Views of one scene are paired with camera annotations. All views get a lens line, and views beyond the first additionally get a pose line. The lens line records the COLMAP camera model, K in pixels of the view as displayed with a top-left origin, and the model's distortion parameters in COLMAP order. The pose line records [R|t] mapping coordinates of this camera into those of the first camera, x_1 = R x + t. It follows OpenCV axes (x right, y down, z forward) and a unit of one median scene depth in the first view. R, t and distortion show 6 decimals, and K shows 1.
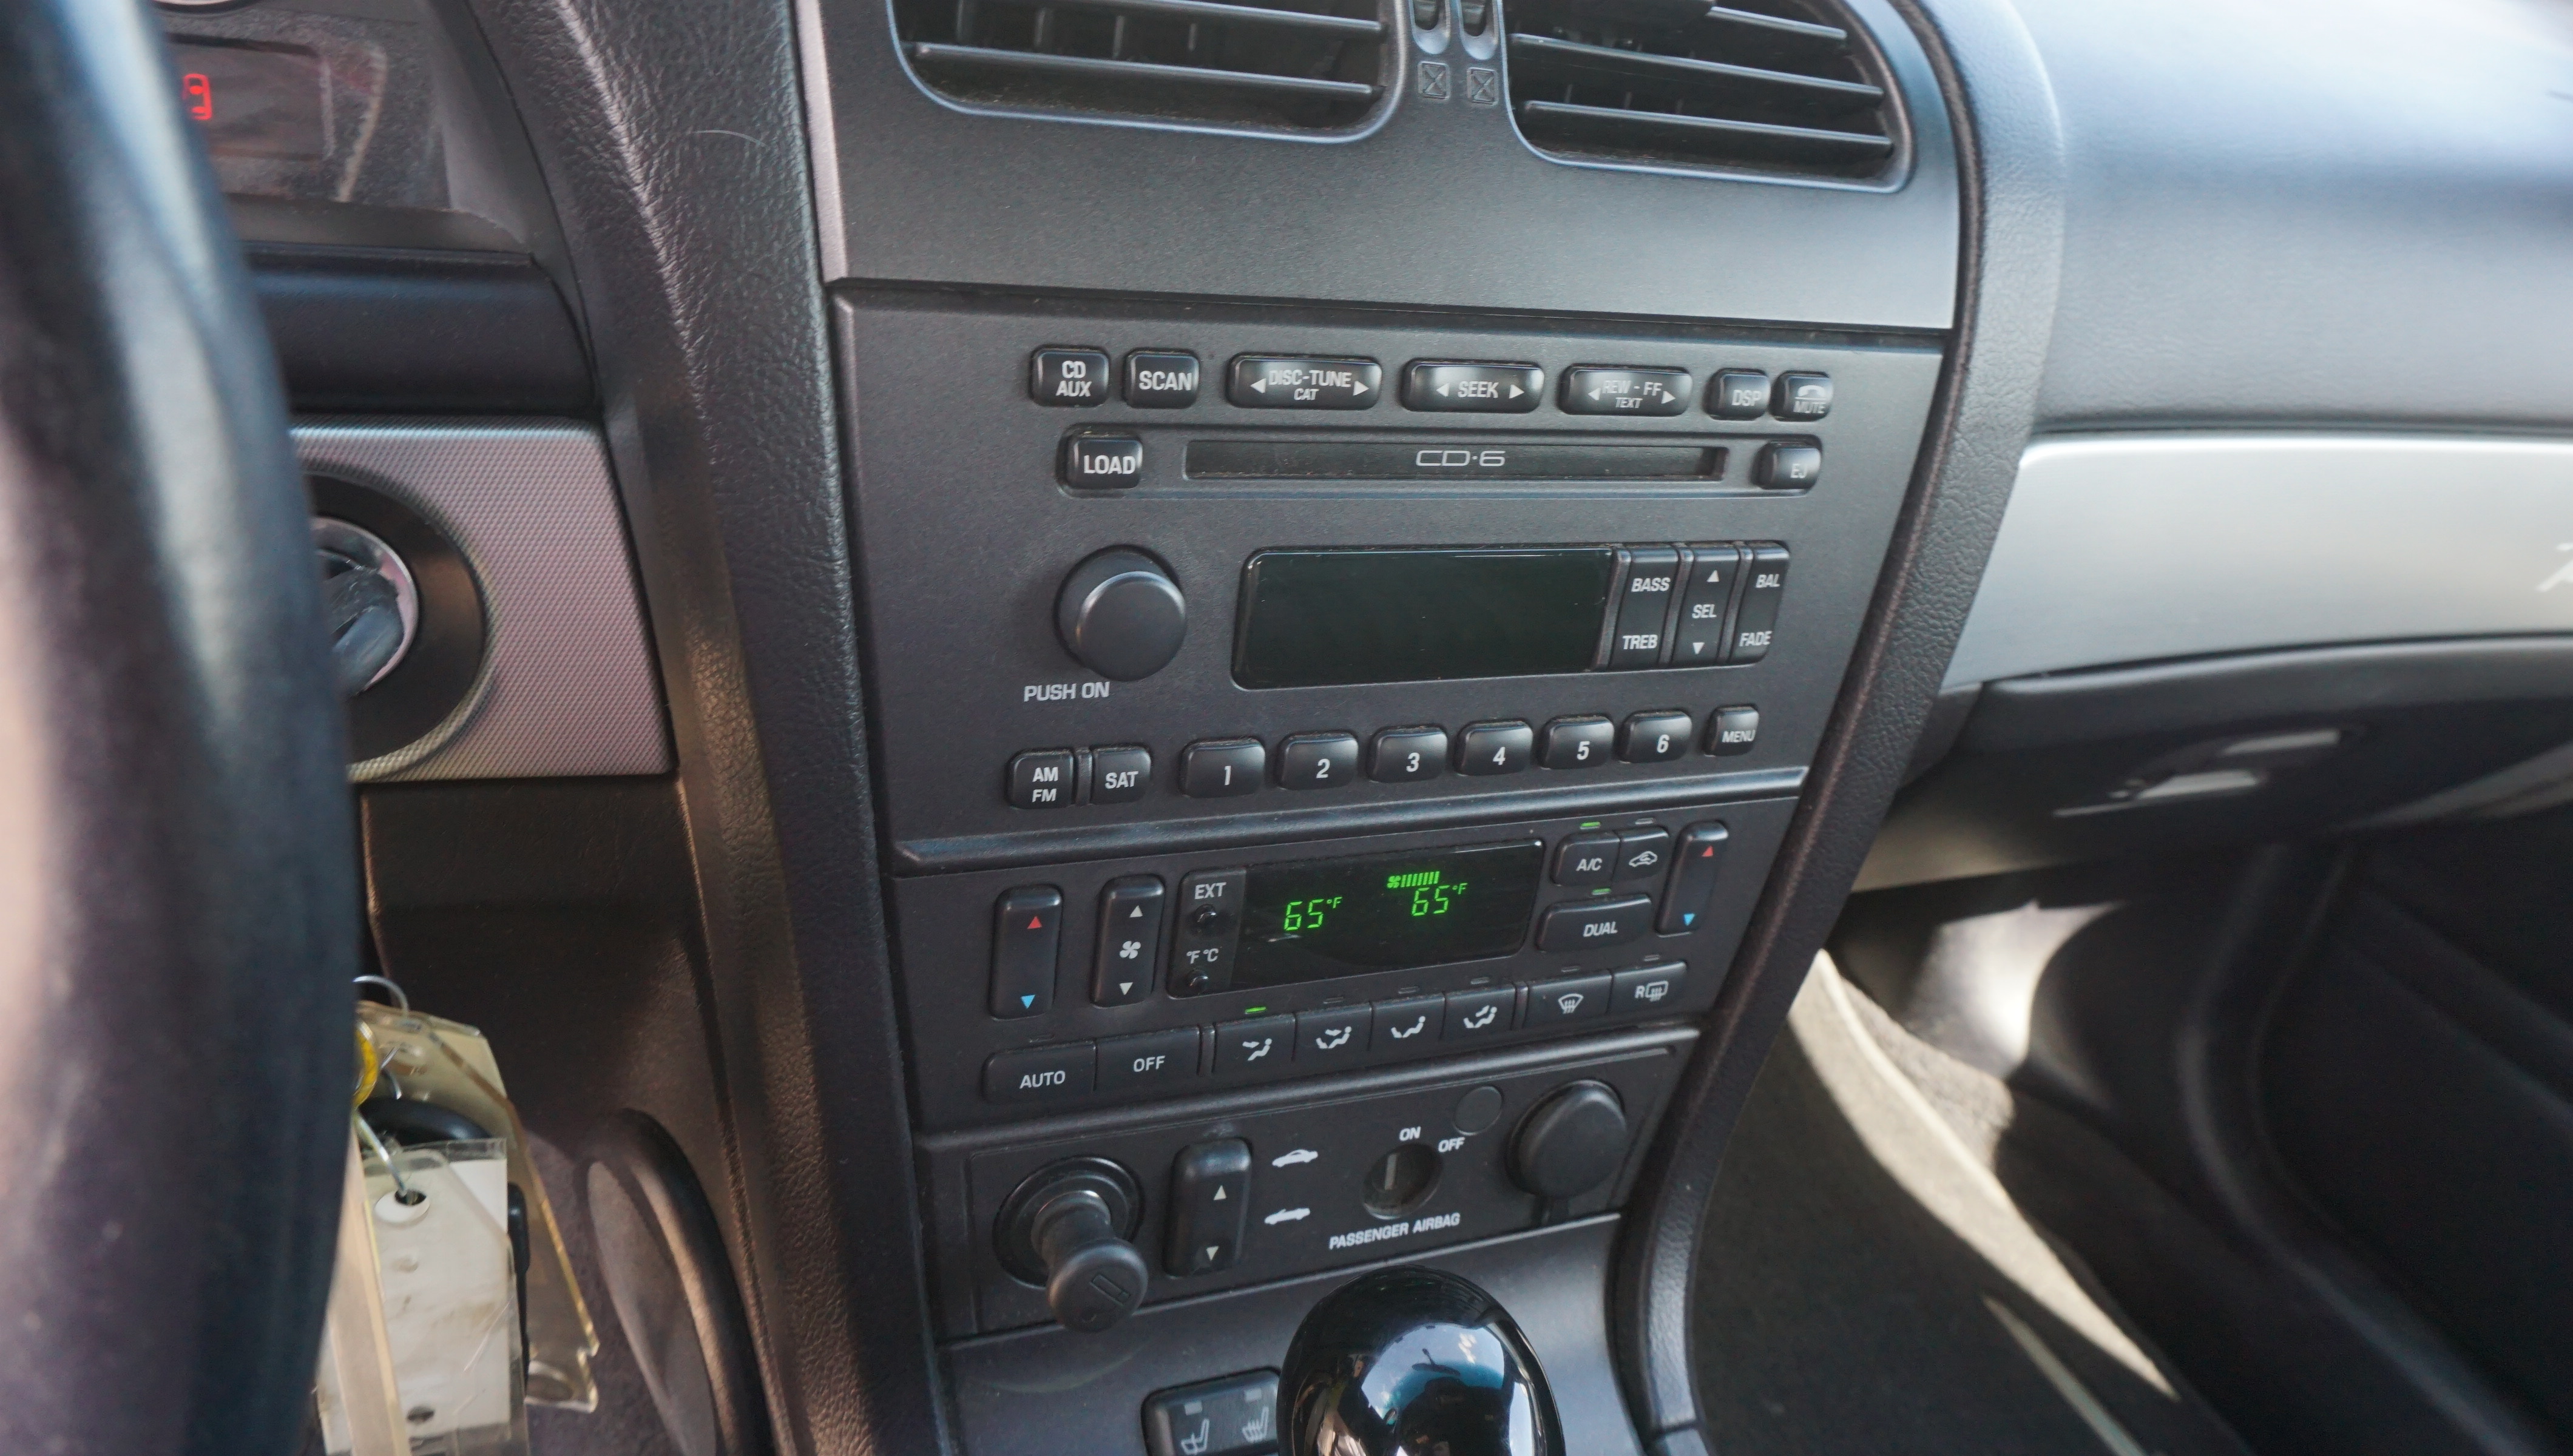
lens RADIAL K [[1713.0, 0, 1286.8], [0, 1713.0, 720.3], [0, 0, 1]] dist [-0.049951, 0.028764]
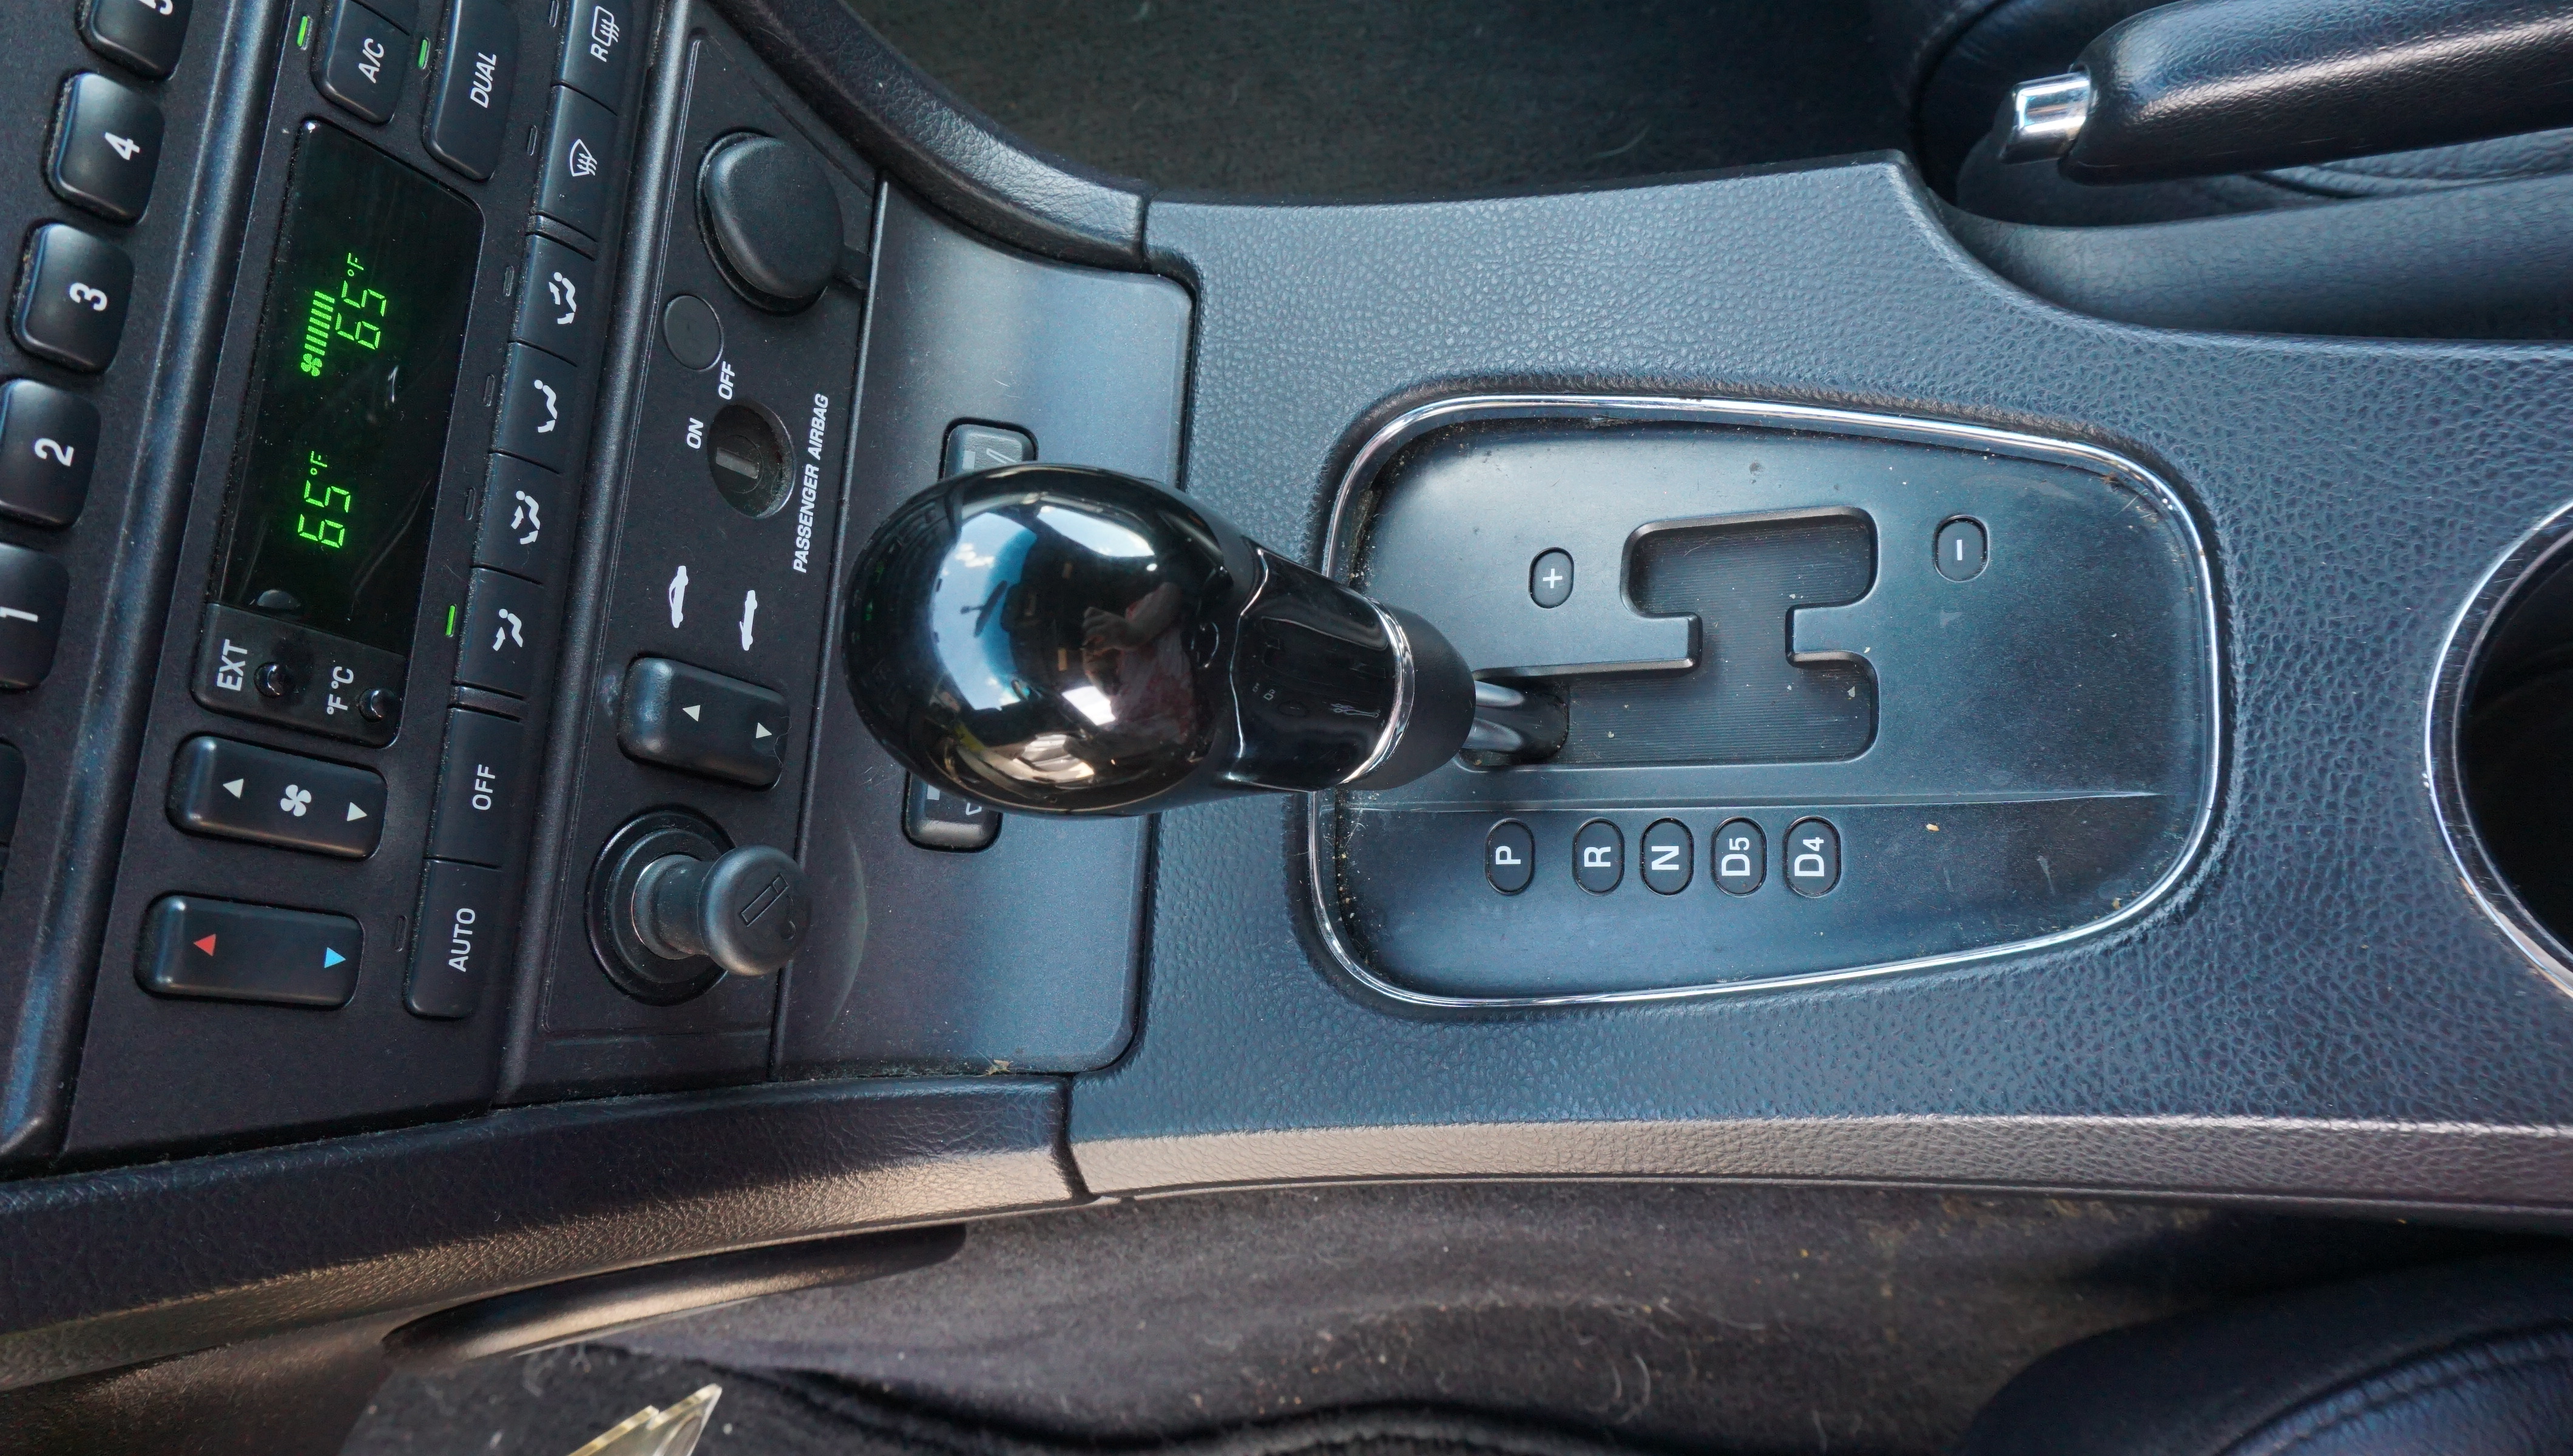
lens RADIAL K [[1717.4, 0, 1237.4], [0, 1717.4, 721.9], [0, 0, 1]] dist [-0.054216, 0.052656]
pose [[0.340805, -0.932409, -0.120275, 0.132601], [0.802056, 0.221618, 0.554609, 0.047418], [-0.490467, -0.285481, 0.823373, 0.239744]]
